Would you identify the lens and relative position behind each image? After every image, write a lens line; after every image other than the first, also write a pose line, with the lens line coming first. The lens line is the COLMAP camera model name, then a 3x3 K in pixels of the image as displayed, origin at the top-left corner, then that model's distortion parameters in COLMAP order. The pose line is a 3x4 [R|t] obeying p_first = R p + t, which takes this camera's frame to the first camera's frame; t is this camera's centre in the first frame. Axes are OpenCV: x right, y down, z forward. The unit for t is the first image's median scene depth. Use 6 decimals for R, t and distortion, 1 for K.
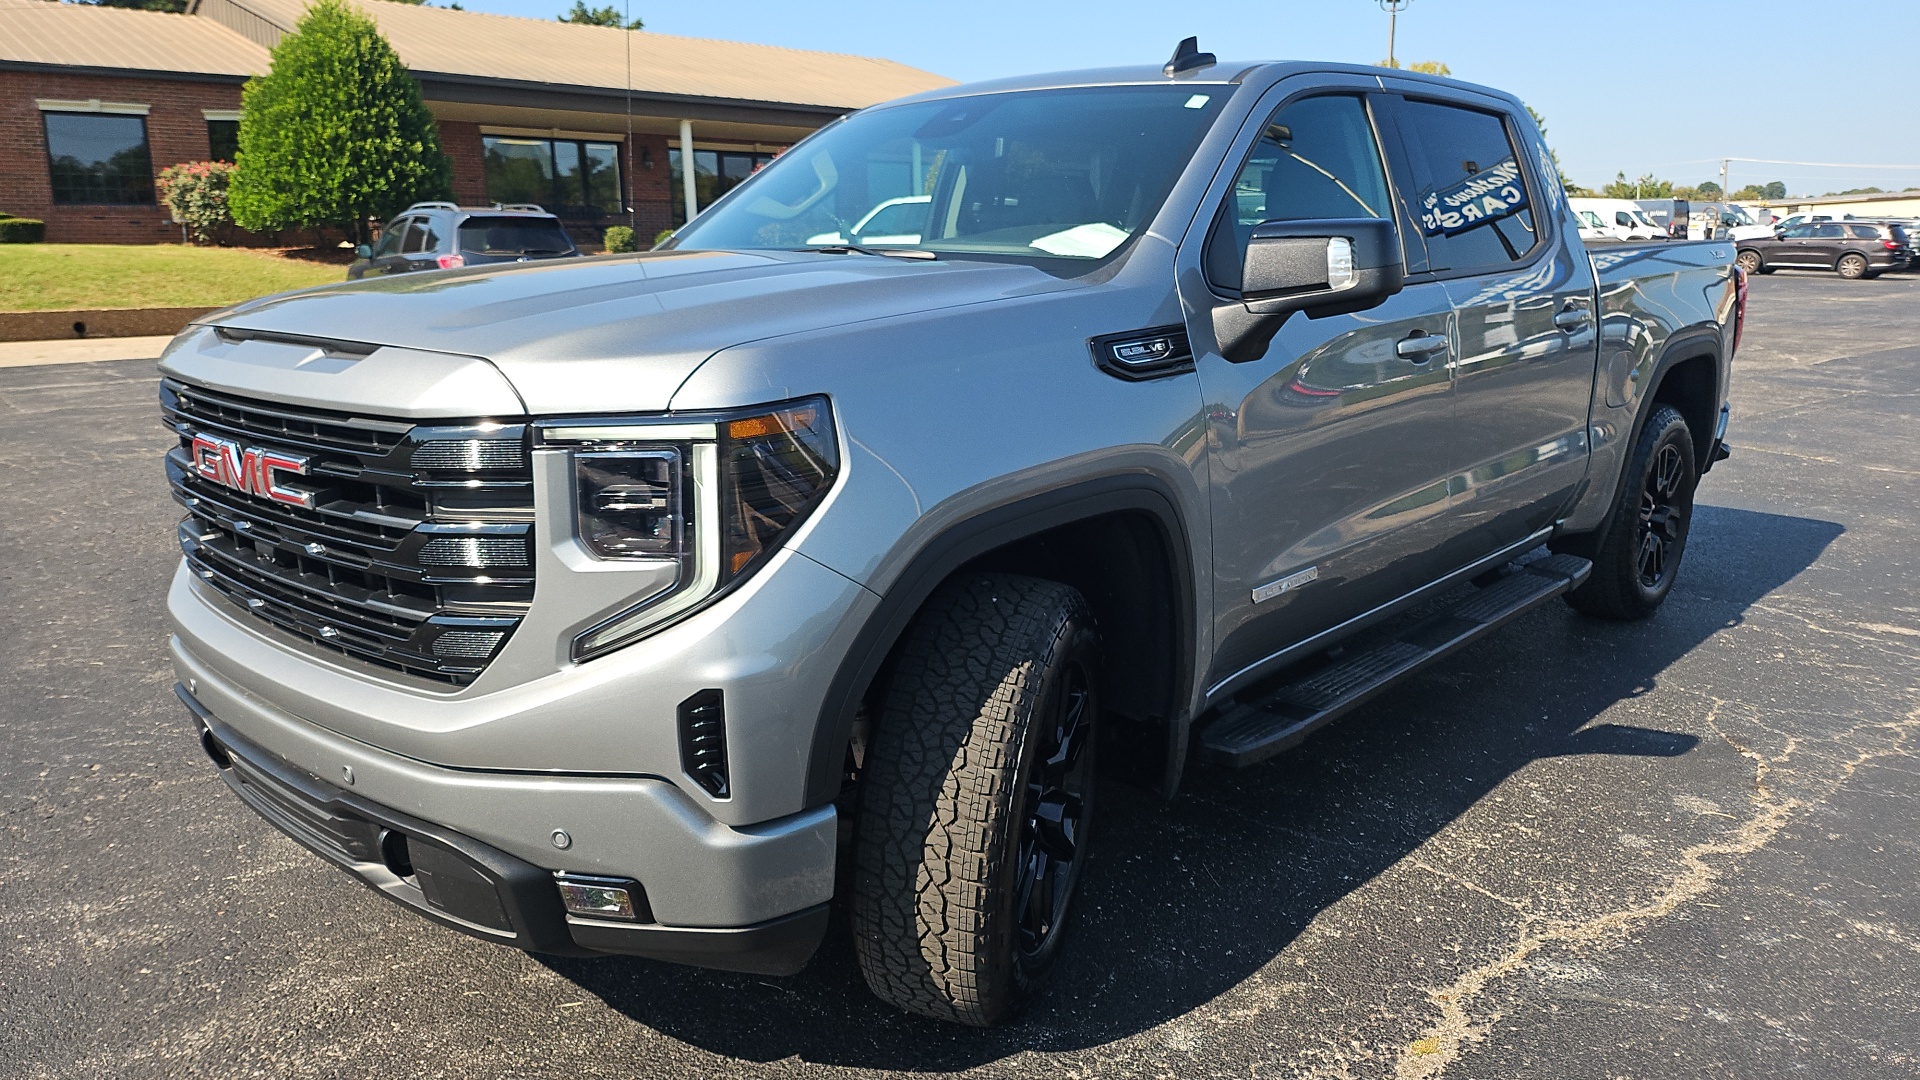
lens RADIAL K [[1340.6, 0, 963.9], [0, 1340.6, 553.4], [0, 0, 1]] dist [0.050214, -0.061735]
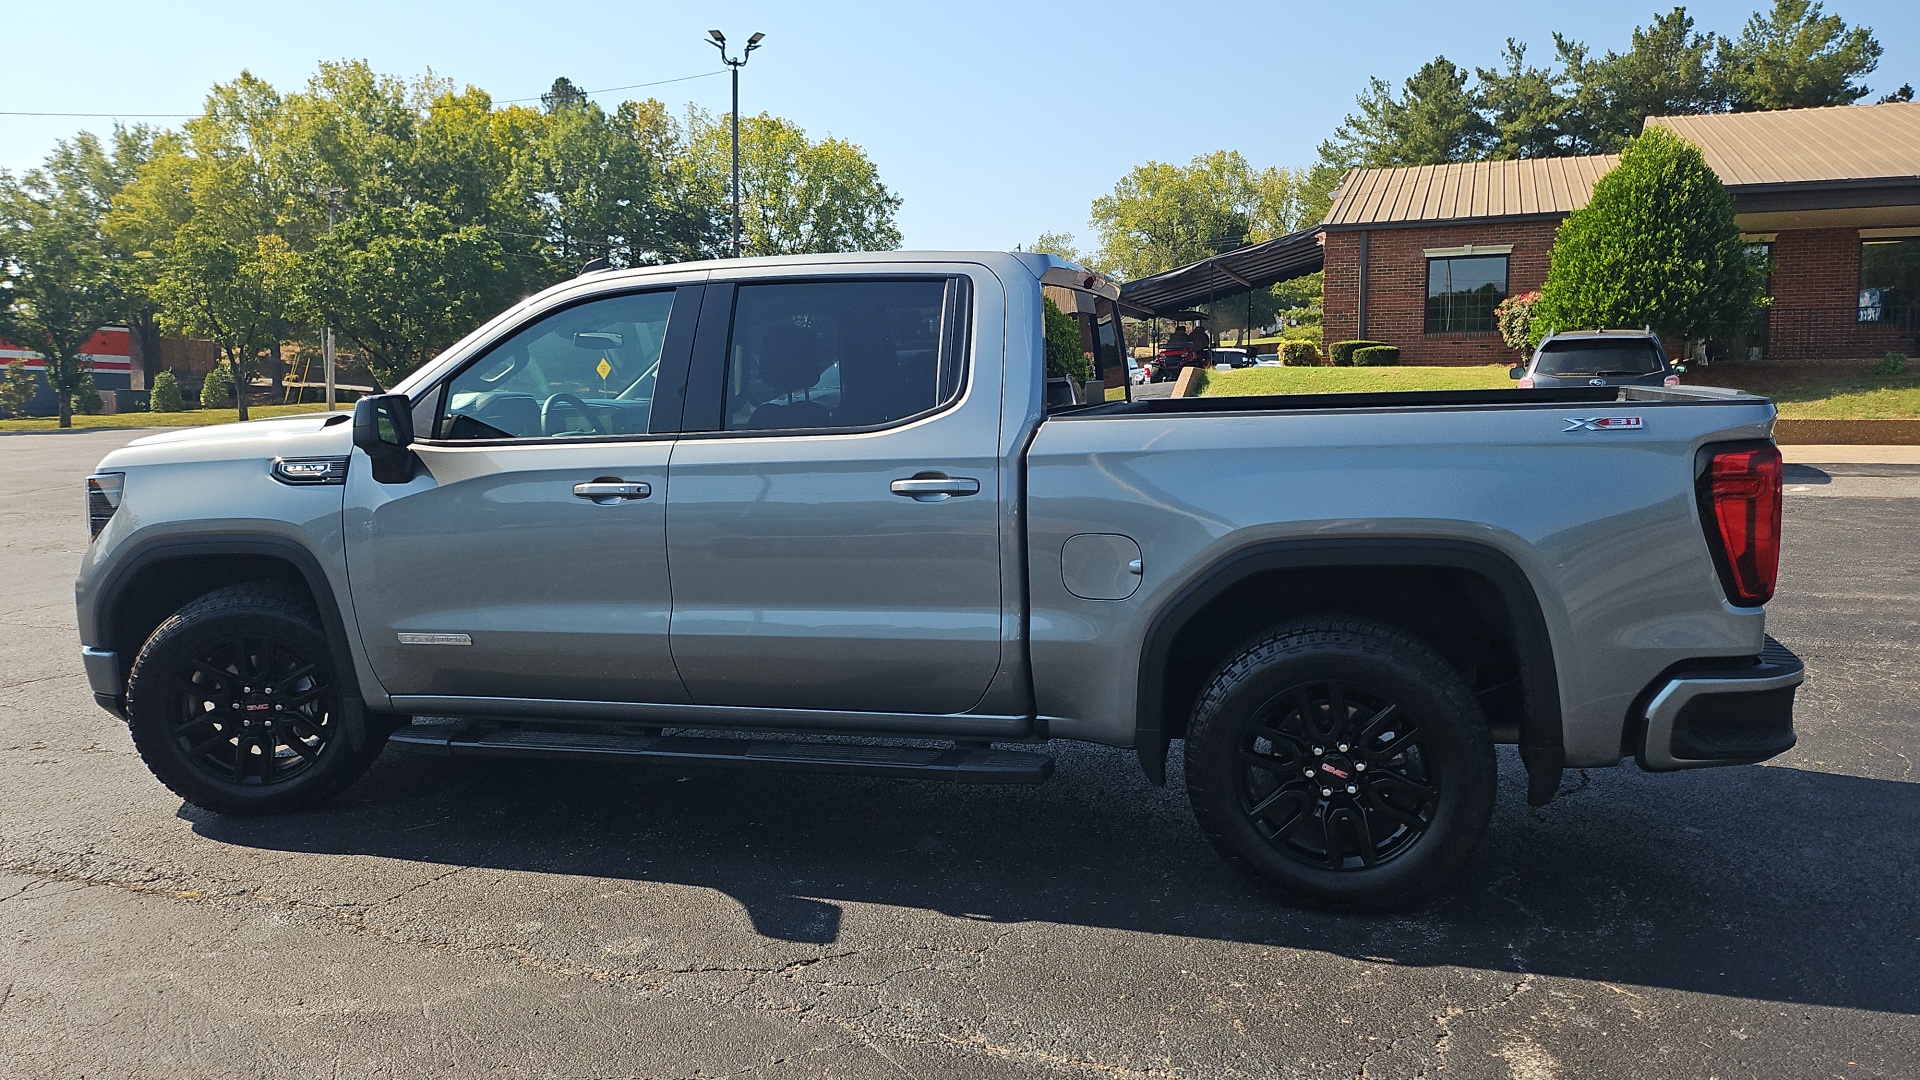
lens RADIAL K [[1340.6, 0, 968.3], [0, 1340.6, 540.7], [0, 0, 1]] dist [0.050214, -0.061735]
pose [[0.449732, 0.108921, -0.886497, 0.251290], [-0.185566, 0.982273, 0.026549, -0.031958], [0.873674, 0.152564, 0.461972, 0.114384]]
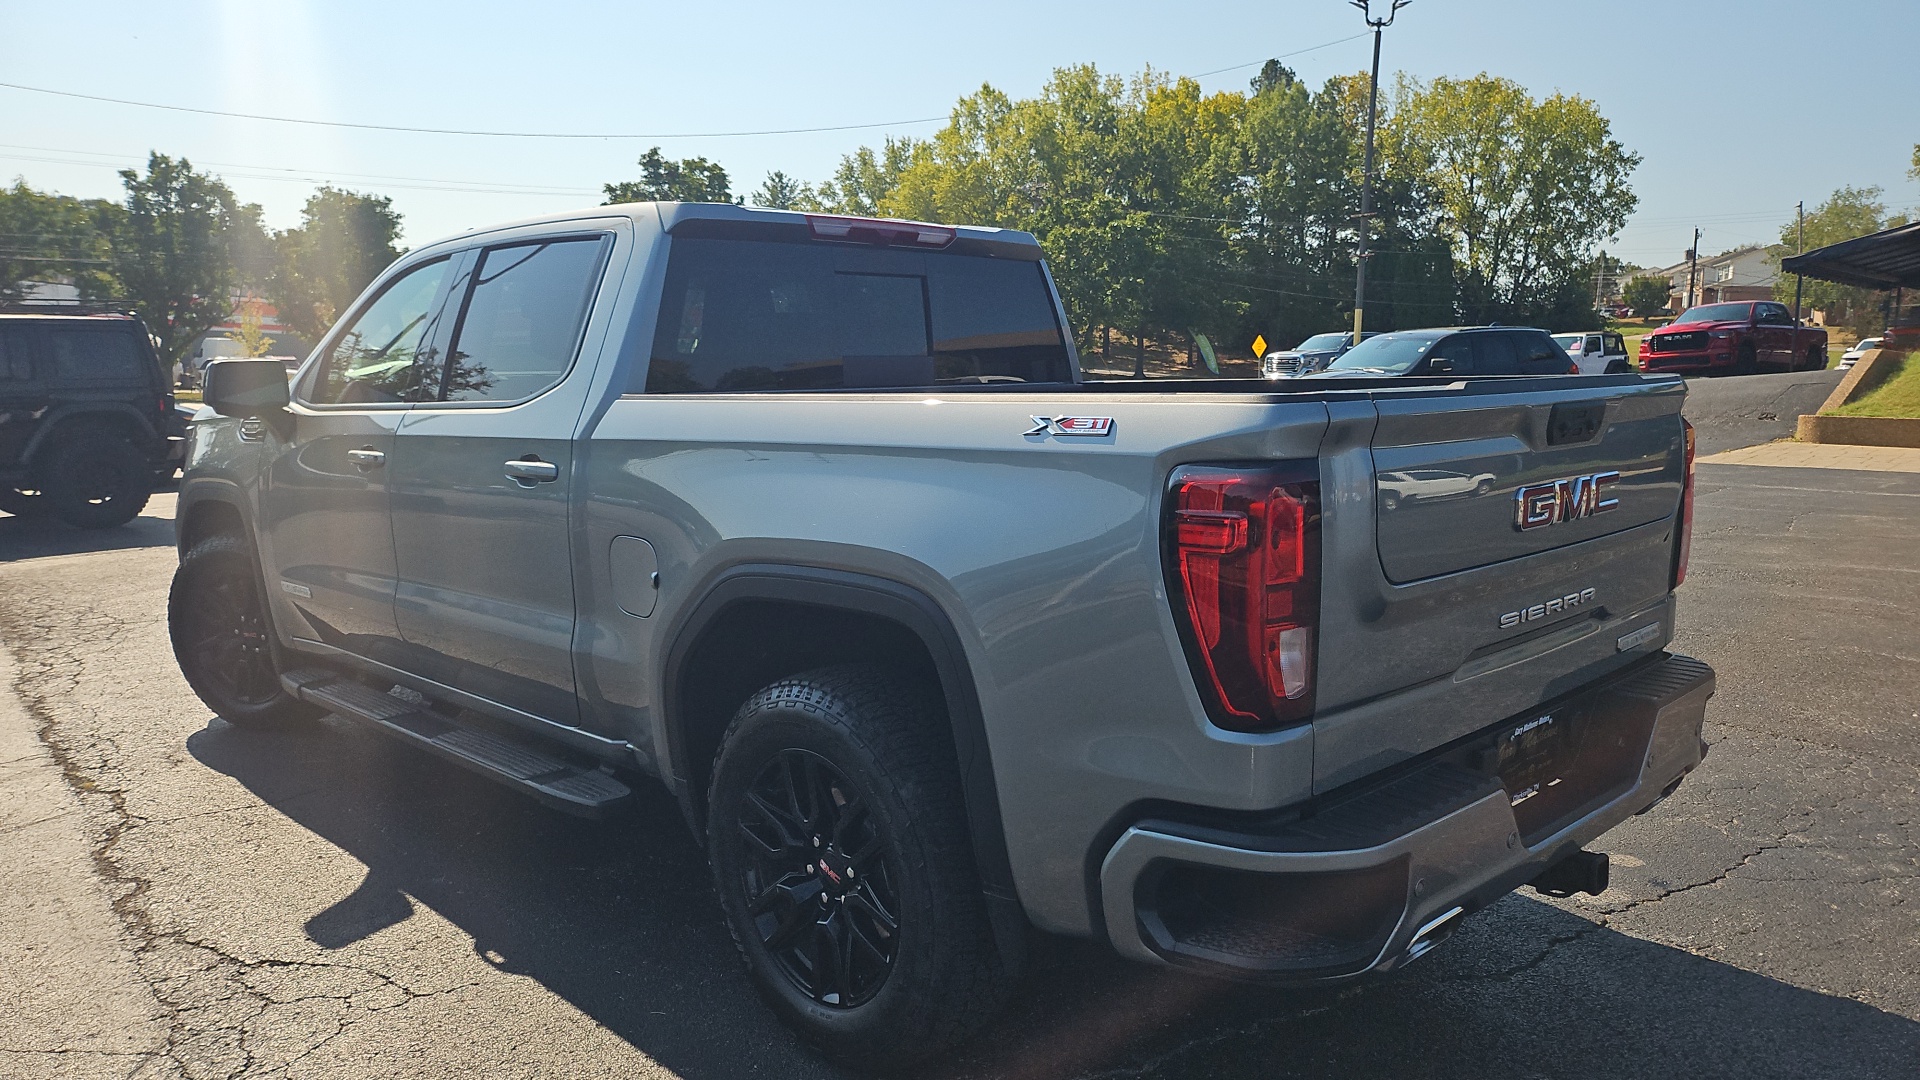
lens RADIAL K [[1340.6, 0, 970.9], [0, 1340.6, 545.0], [0, 0, 1]] dist [0.050214, -0.061735]
pose [[-0.056934, 0.140235, -0.988480, 0.246489], [-0.216191, 0.964863, 0.149336, -0.060250], [0.974690, 0.222203, -0.024616, 0.249591]]
